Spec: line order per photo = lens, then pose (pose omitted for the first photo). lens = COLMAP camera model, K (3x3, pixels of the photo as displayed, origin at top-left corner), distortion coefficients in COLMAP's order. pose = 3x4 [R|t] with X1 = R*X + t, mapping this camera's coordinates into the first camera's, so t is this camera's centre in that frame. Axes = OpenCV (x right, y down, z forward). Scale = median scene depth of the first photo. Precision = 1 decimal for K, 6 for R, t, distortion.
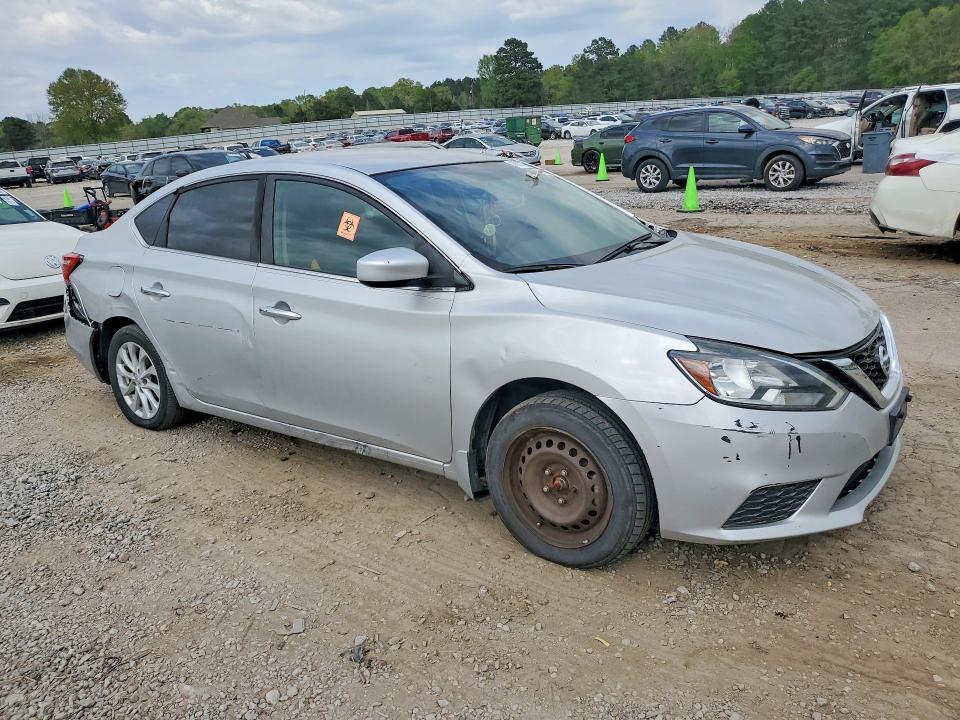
lens RADIAL K [[774.2, 0, 533.9], [0, 774.2, 360.7], [0, 0, 1]] dist [-0.013853, 0.014111]
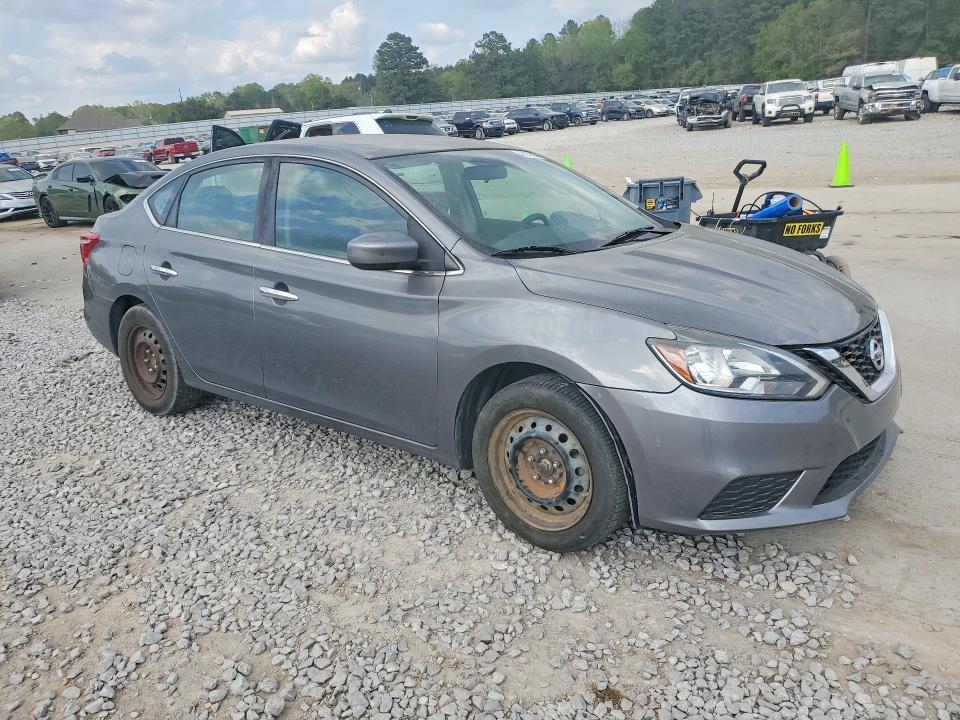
lens RADIAL K [[774.2, 0, 533.9], [0, 774.2, 360.7], [0, 0, 1]] dist [-0.013853, 0.014111]
pose [[0.995772, 0.026144, -0.088059, 0.237633], [-0.023810, 0.999339, 0.027454, -0.016586], [0.088719, -0.025241, 0.995737, -0.019204]]
